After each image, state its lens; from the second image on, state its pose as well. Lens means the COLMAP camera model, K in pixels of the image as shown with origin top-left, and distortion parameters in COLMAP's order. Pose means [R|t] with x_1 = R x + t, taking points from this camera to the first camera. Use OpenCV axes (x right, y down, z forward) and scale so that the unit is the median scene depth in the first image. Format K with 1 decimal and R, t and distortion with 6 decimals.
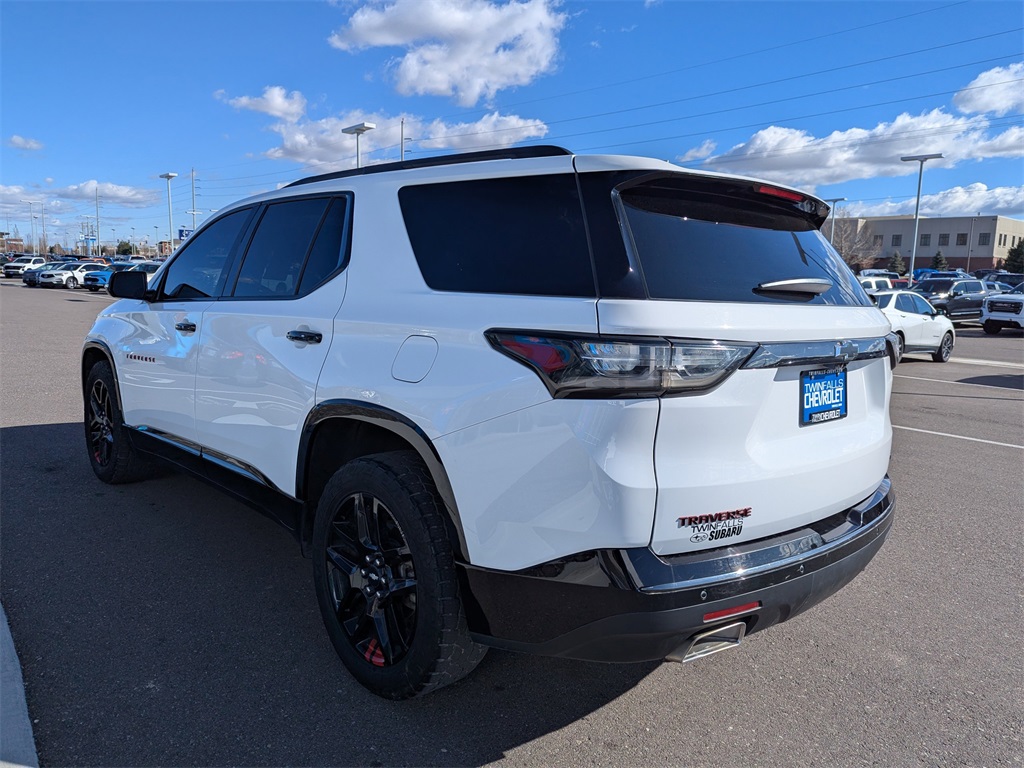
lens RADIAL K [[732.5, 0, 518.3], [0, 732.5, 374.2], [0, 0, 1]] dist [0.044357, -0.034582]
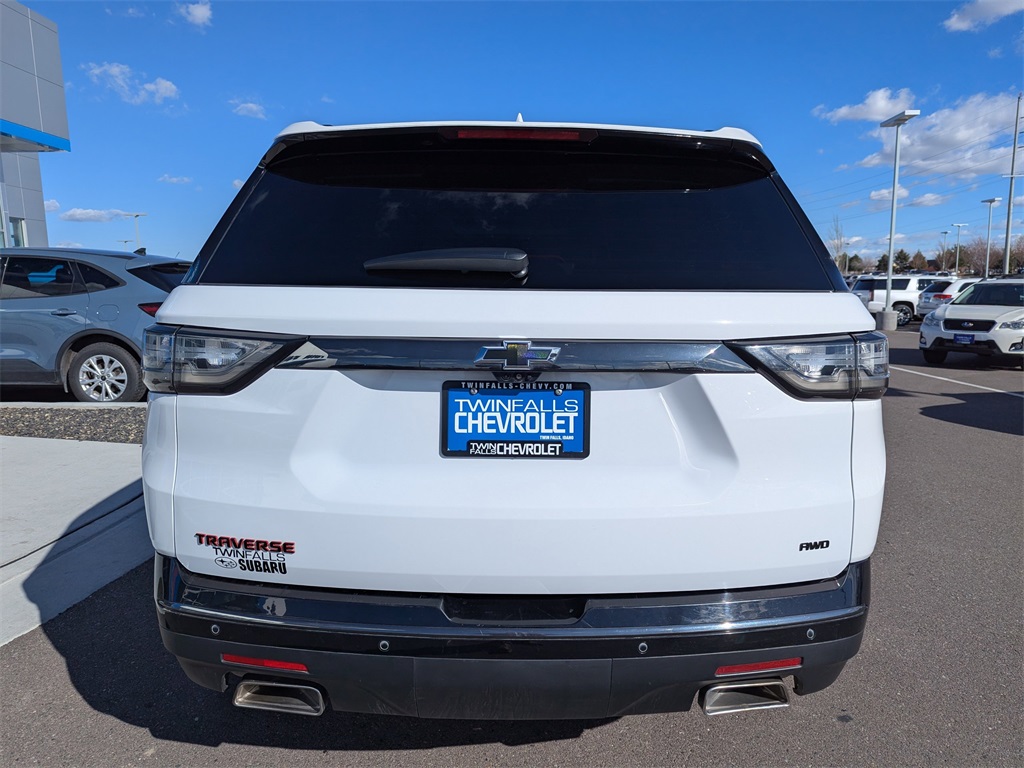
lens RADIAL K [[732.5, 0, 521.5], [0, 732.5, 390.5], [0, 0, 1]] dist [0.044357, -0.034582]
pose [[0.724287, 0.059784, -0.686901, 0.883644], [-0.060005, 0.997919, 0.023582, -0.014730], [0.686882, 0.024137, 0.726368, 0.502748]]
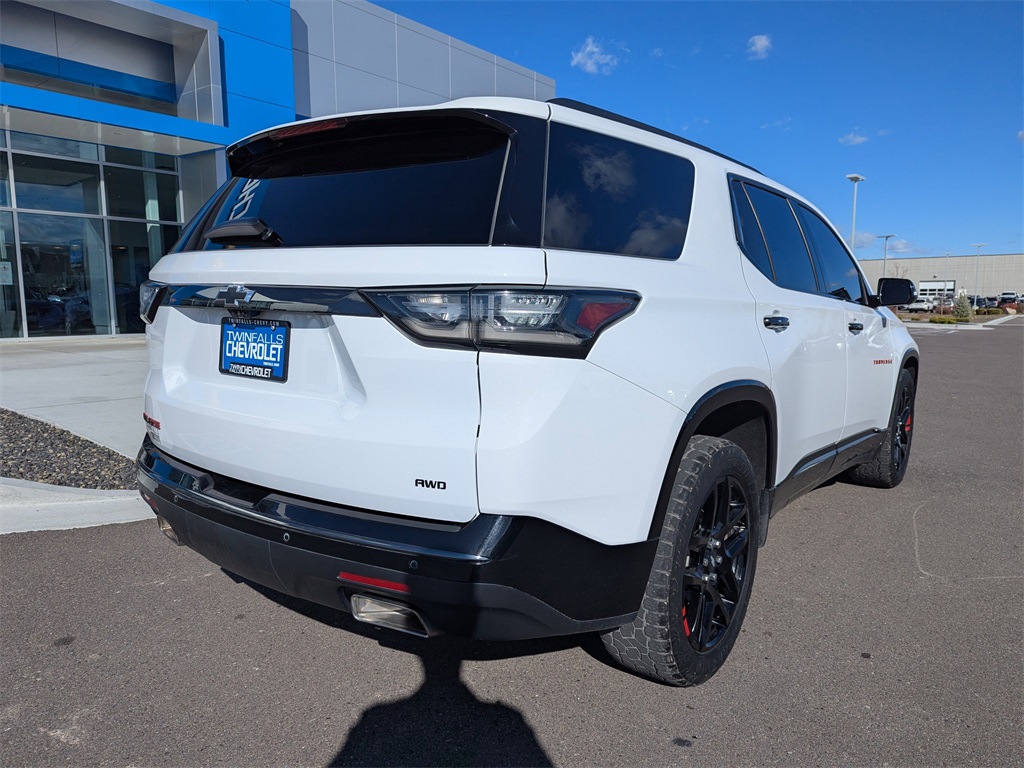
lens RADIAL K [[732.5, 0, 519.2], [0, 732.5, 386.1], [0, 0, 1]] dist [0.044357, -0.034582]
pose [[0.167139, 0.108509, -0.979944, 1.343649], [-0.112752, 0.989508, 0.090337, -0.042741], [0.979465, 0.095392, 0.177620, 1.156546]]
